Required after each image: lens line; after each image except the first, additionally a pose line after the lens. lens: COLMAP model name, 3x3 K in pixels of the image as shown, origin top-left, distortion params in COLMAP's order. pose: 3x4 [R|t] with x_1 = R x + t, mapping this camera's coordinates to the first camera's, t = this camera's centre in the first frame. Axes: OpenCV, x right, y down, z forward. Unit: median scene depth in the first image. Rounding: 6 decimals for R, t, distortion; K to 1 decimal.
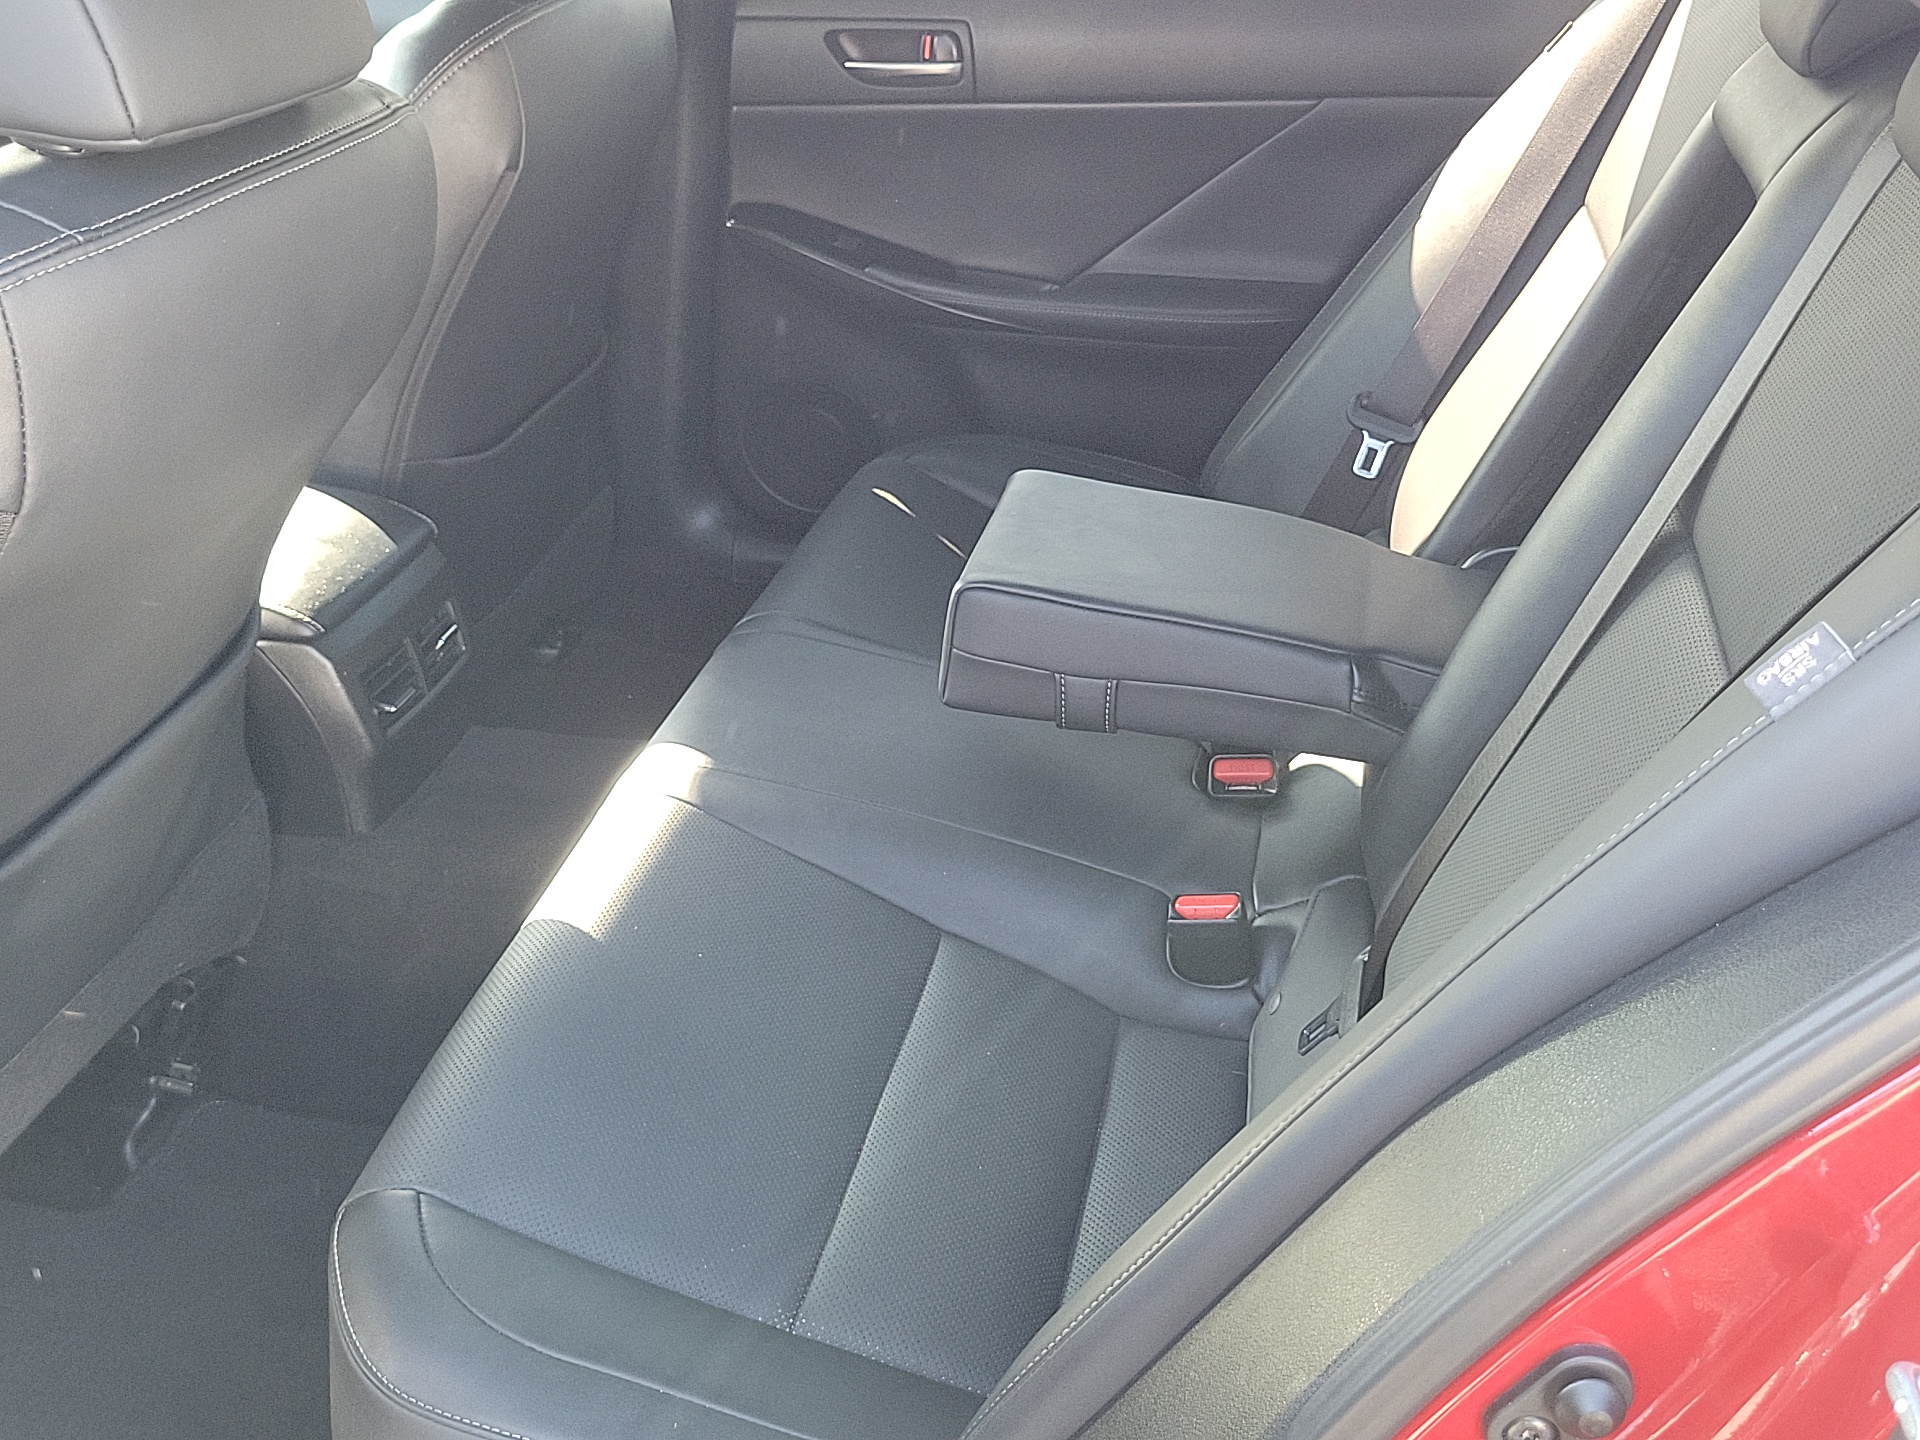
lens RADIAL K [[1558.0, 0, 961.6], [0, 1558.0, 731.1], [0, 0, 1]] dist [0.026239, -0.010775]
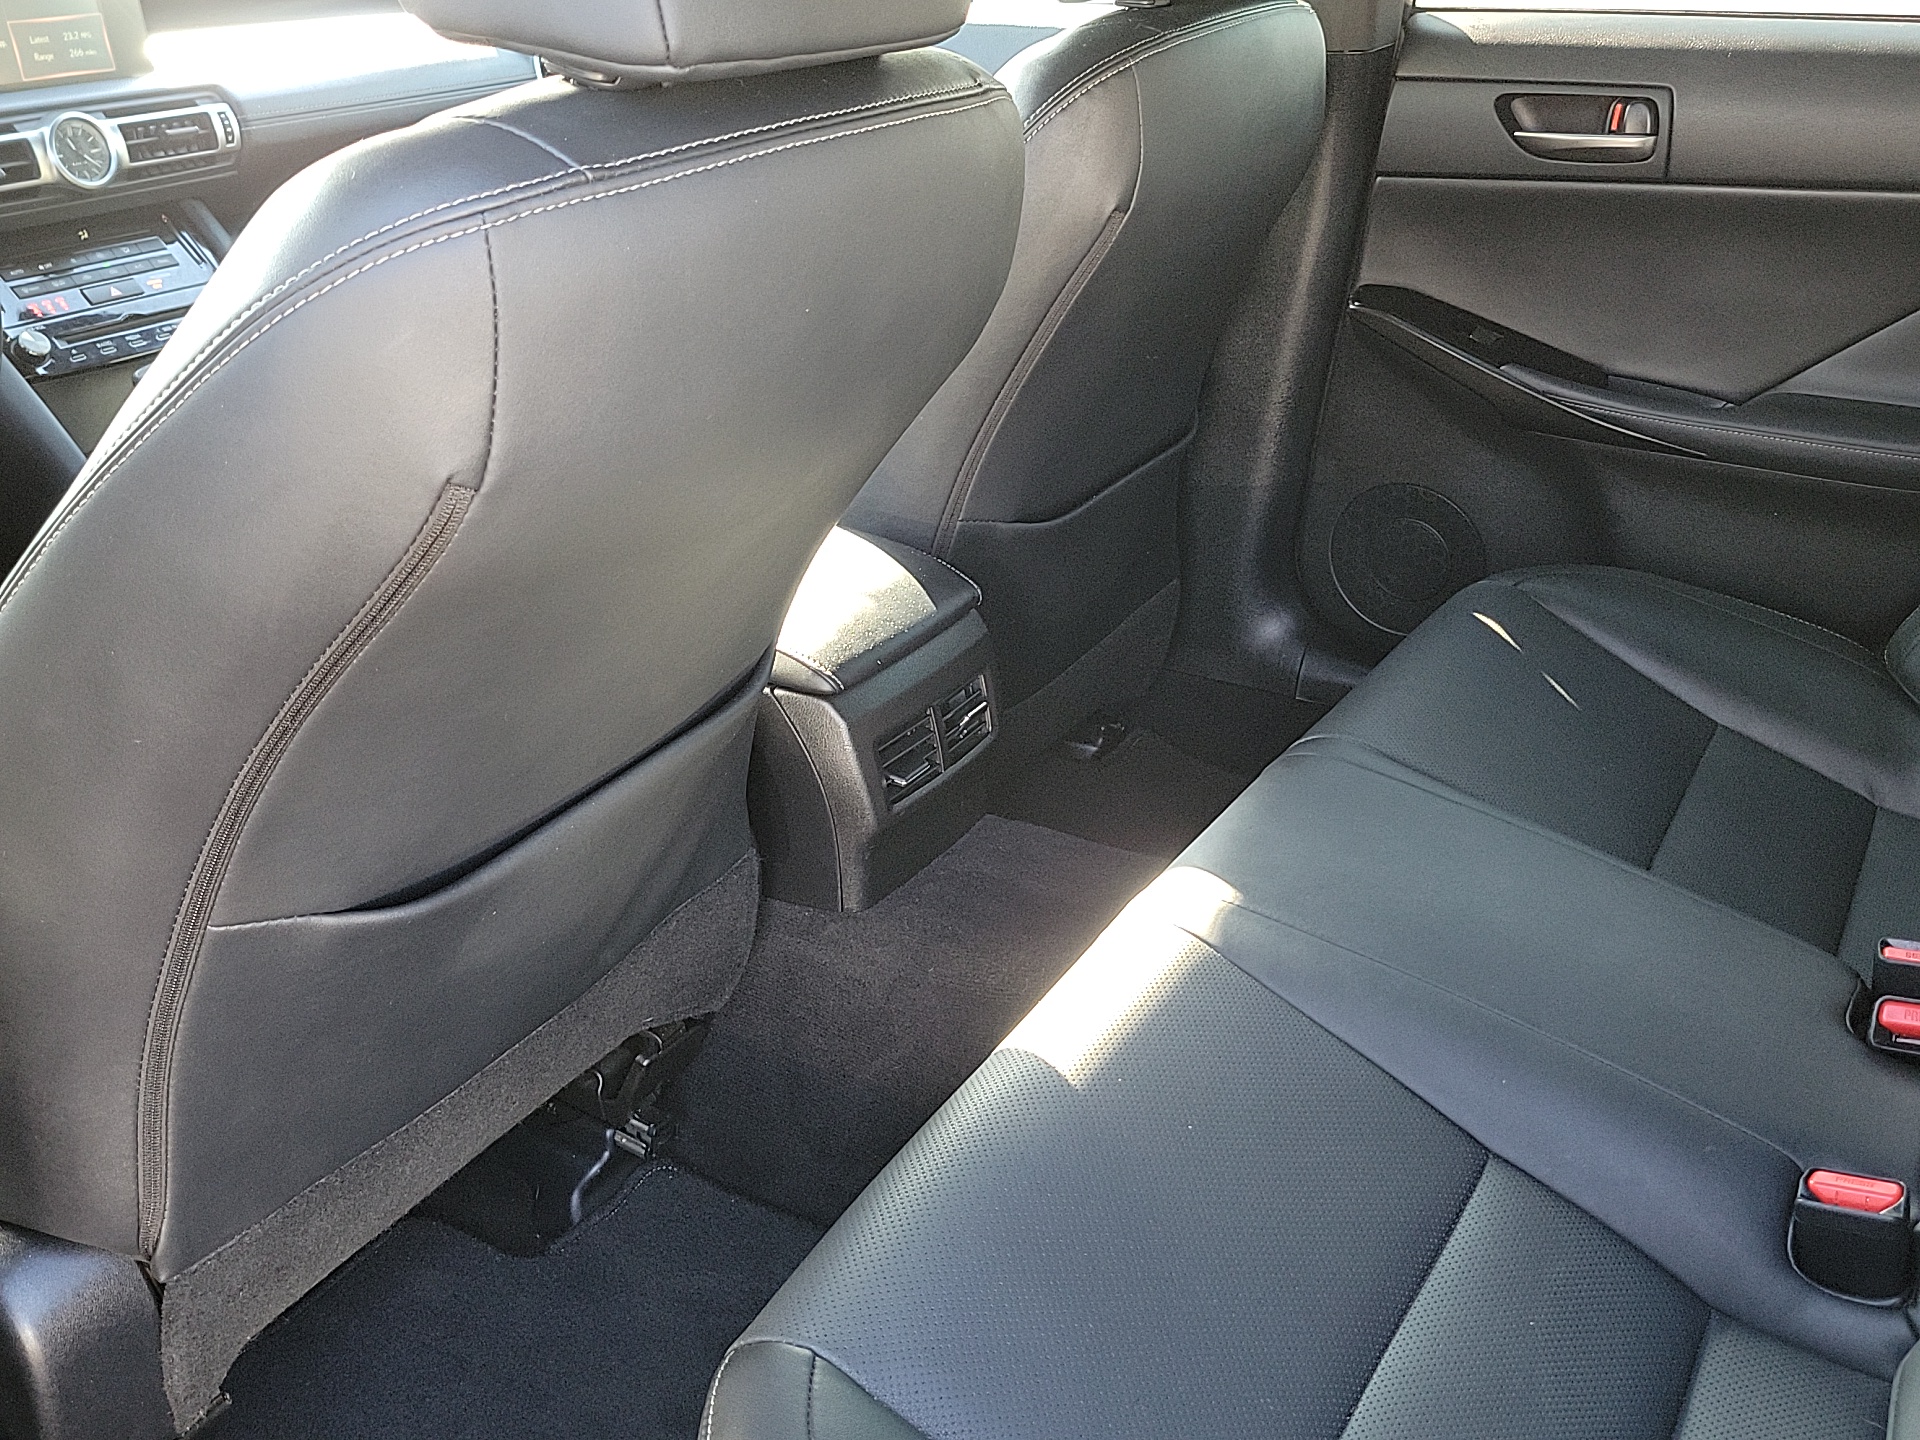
lens RADIAL K [[1558.0, 0, 986.8], [0, 1558.0, 750.3], [0, 0, 1]] dist [0.026239, -0.010775]
pose [[0.934644, 0.136314, -0.328420, -0.020355], [-0.157775, 0.986686, -0.039475, -0.004328], [0.318666, 0.088711, 0.943707, 0.143508]]
